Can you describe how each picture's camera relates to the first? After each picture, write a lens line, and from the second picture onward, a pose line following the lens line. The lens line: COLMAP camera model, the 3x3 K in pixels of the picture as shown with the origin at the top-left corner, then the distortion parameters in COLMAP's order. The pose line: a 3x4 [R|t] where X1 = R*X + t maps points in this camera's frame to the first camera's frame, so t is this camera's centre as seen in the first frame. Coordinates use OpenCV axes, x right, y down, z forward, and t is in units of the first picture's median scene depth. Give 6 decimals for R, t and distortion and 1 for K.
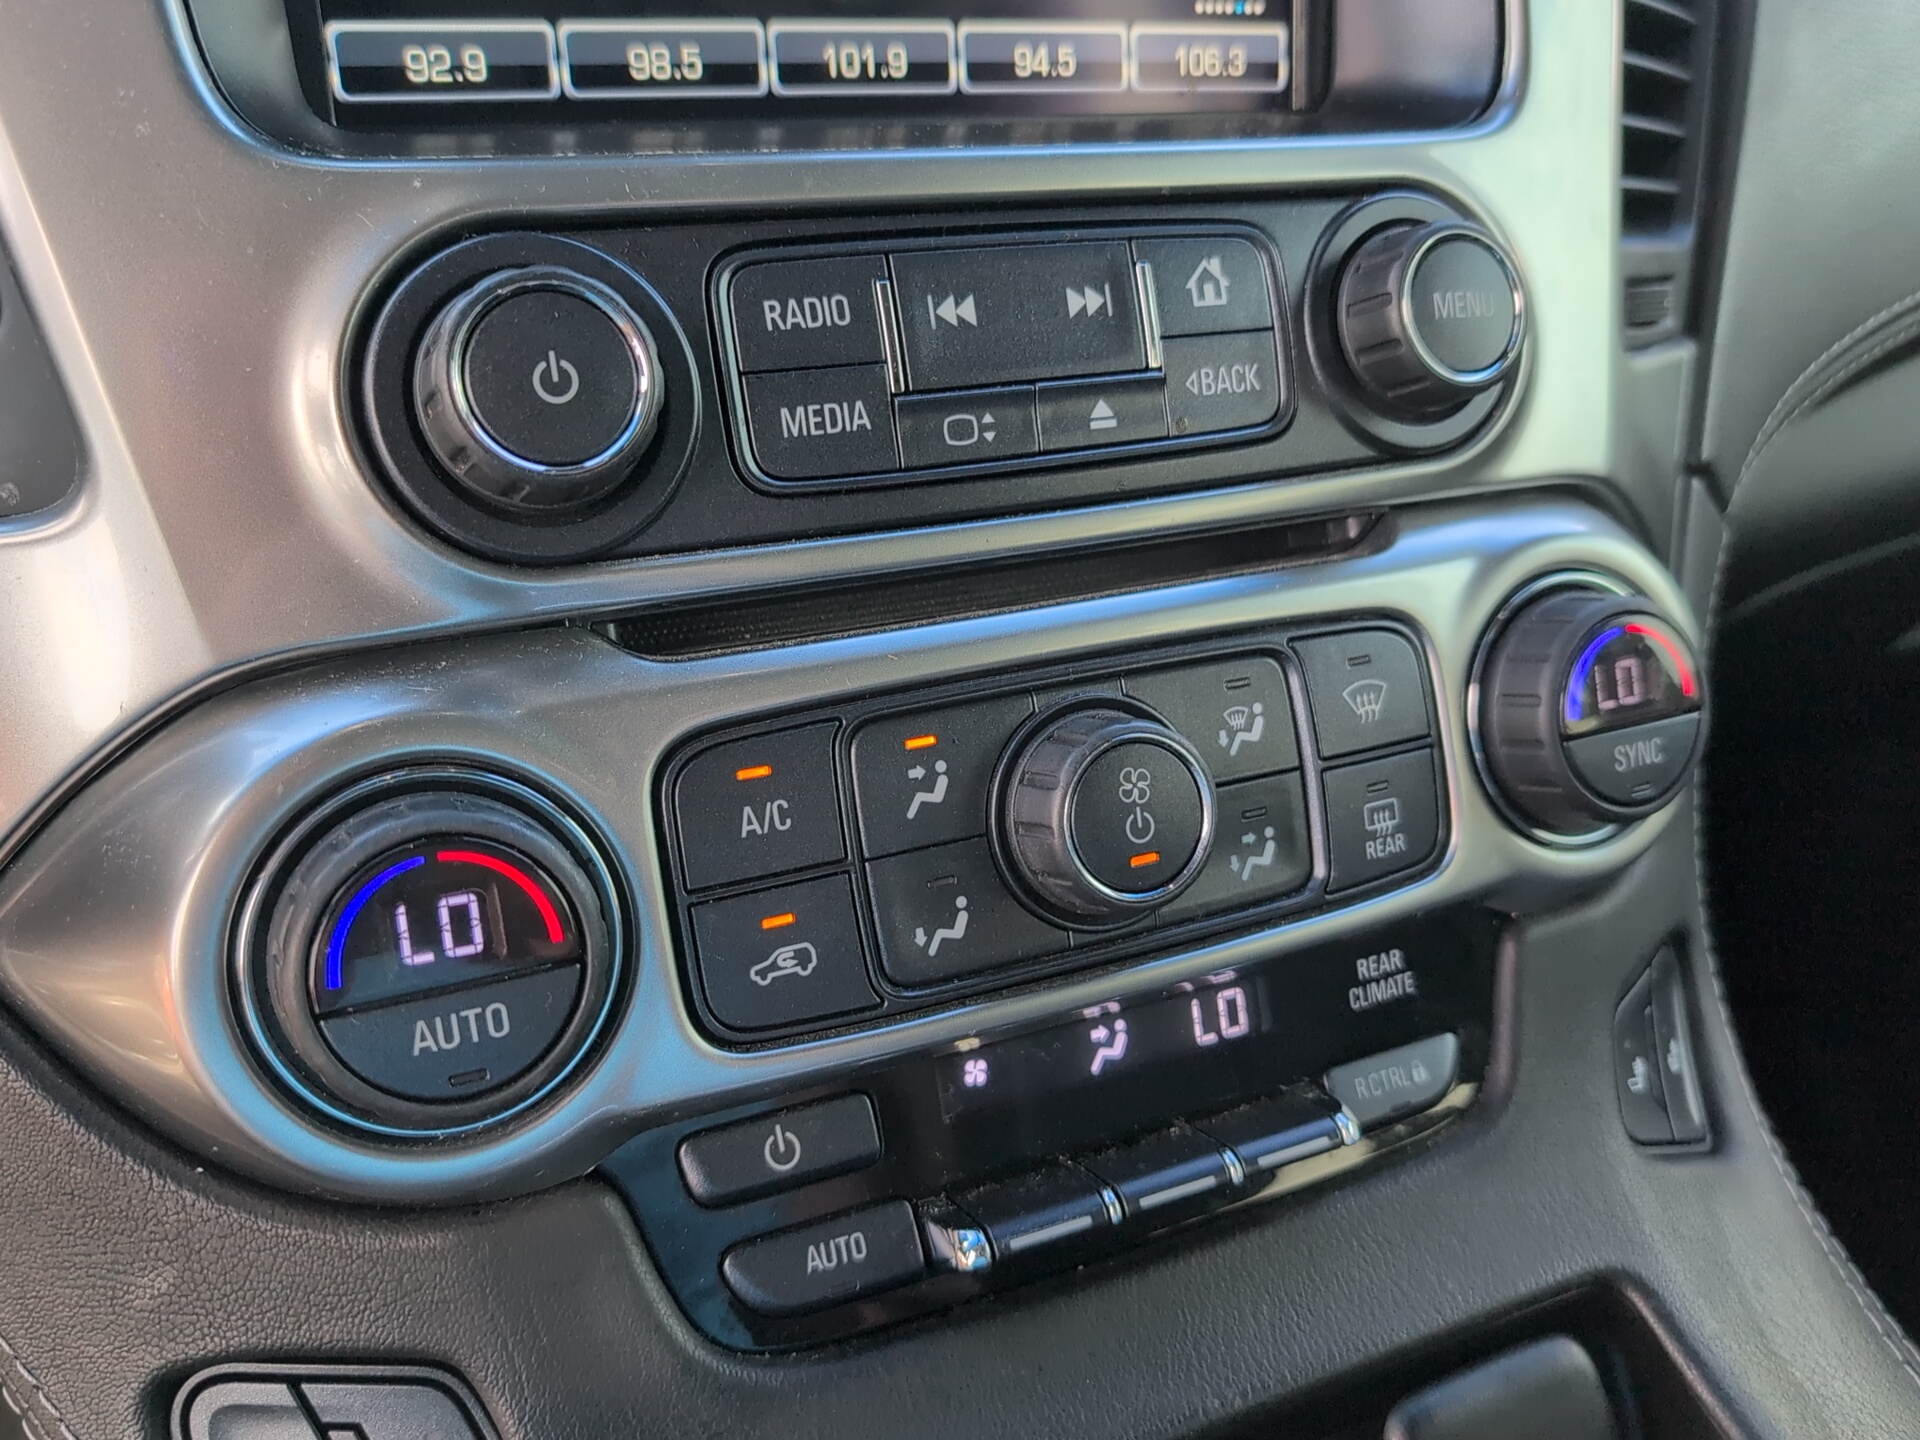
lens RADIAL K [[1640.2, 0, 995.9], [0, 1640.2, 700.0], [0, 0, 1]] dist [0.023969, -0.094000]
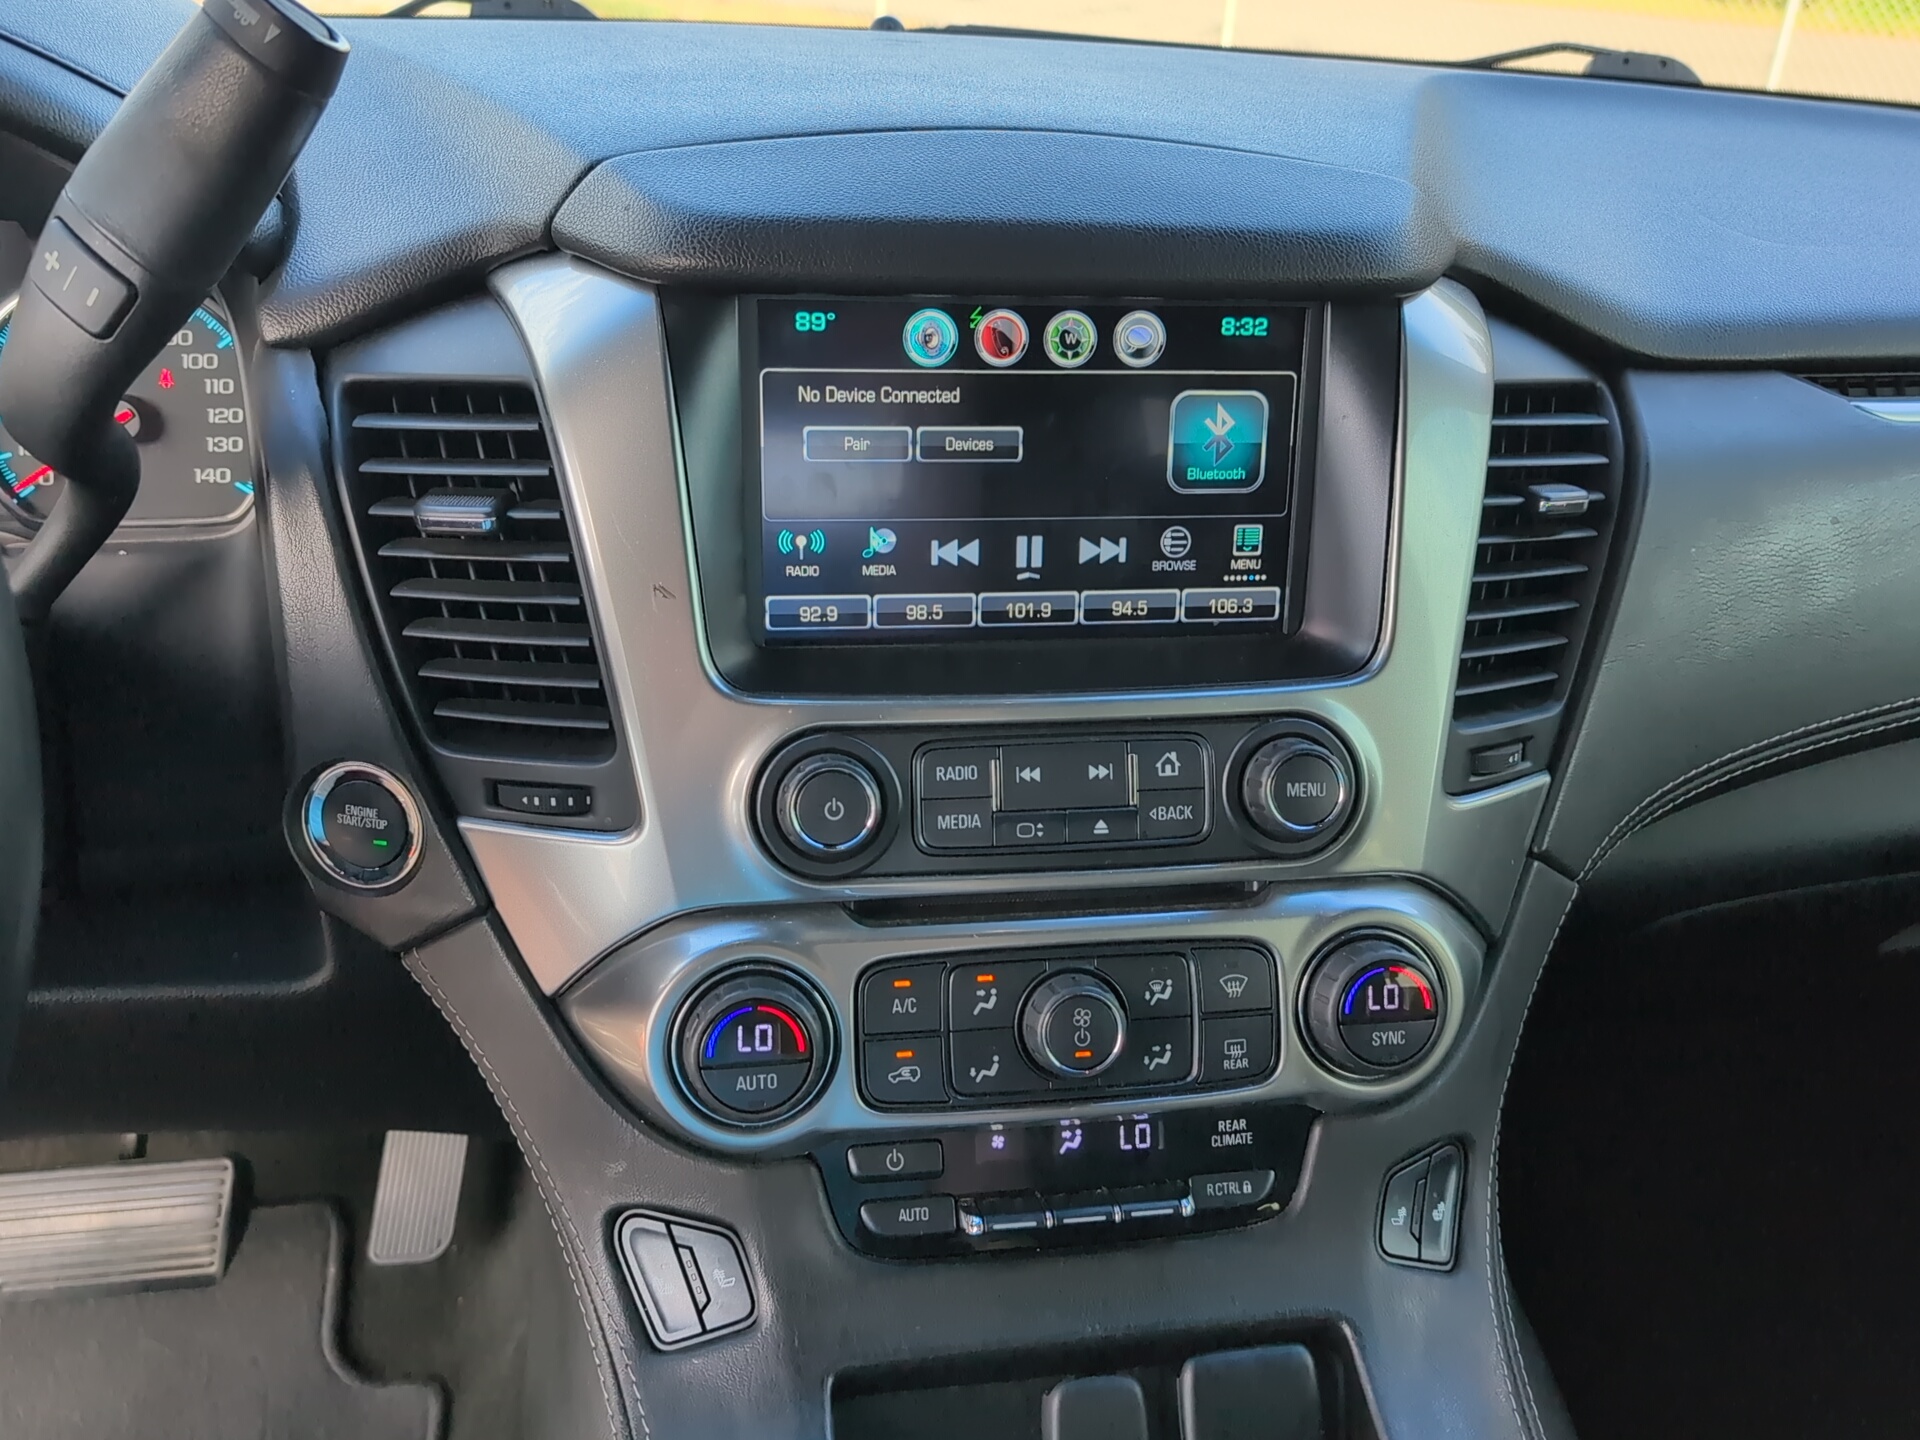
lens RADIAL K [[1640.2, 0, 997.9], [0, 1640.2, 694.6], [0, 0, 1]] dist [0.023969, -0.094000]
pose [[0.964803, 0.123875, -0.231969, 0.400548], [-0.131311, 0.991198, -0.016829, -0.293703], [0.227843, 0.046697, 0.972577, -1.021163]]
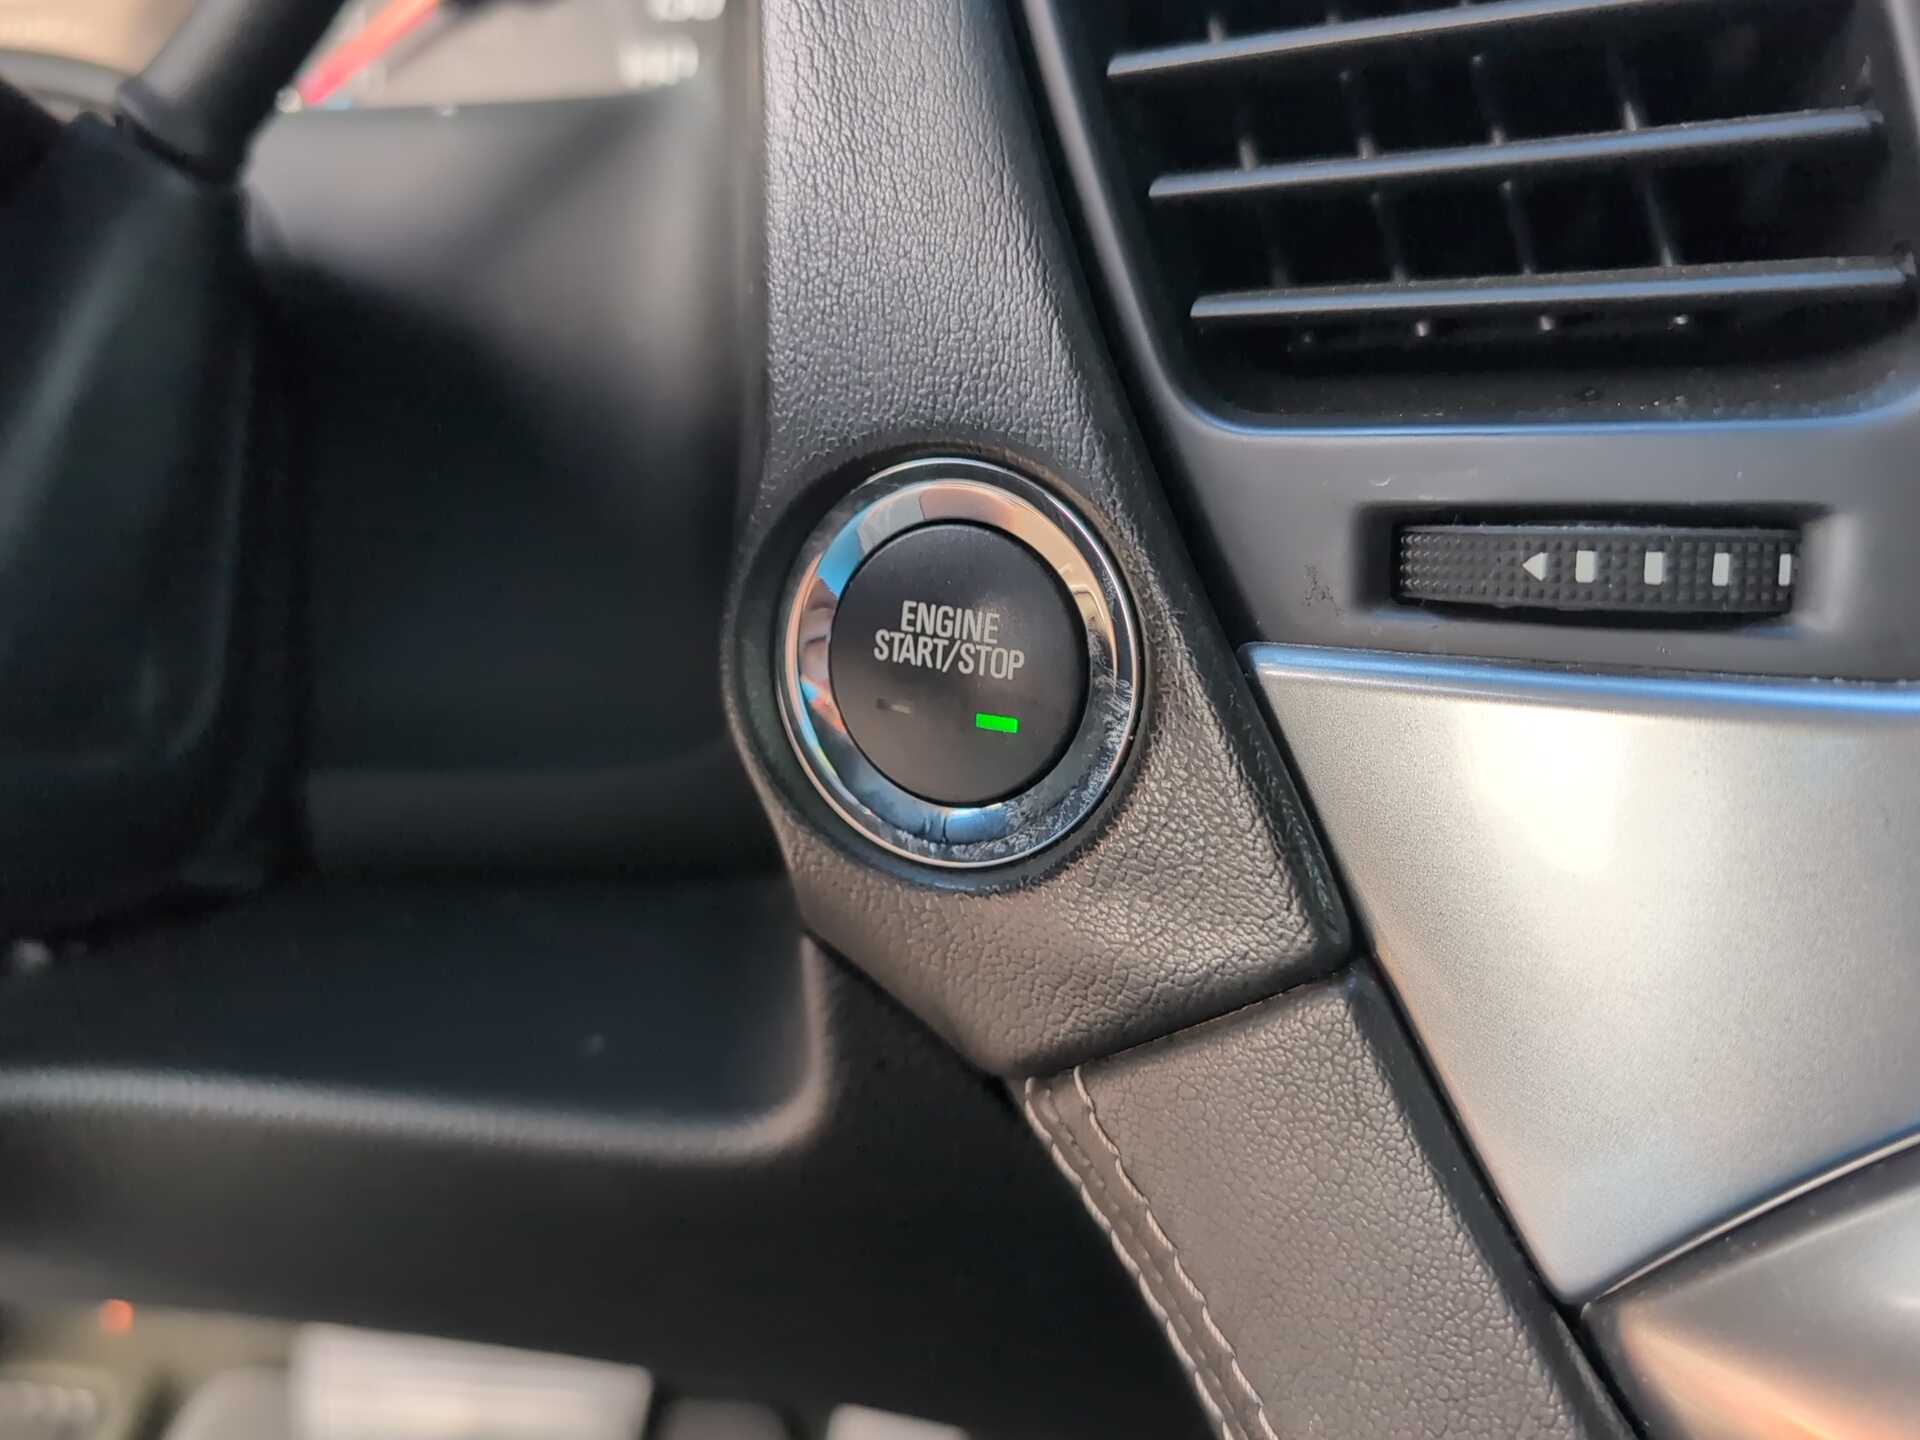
lens RADIAL K [[1640.2, 0, 965.2], [0, 1640.2, 720.3], [0, 0, 1]] dist [0.023969, -0.094000]
pose [[0.850485, 0.145781, -0.505393, -0.507014], [-0.195752, 0.979533, -0.046867, -0.002539], [0.488217, 0.138791, 0.861615, 0.279582]]
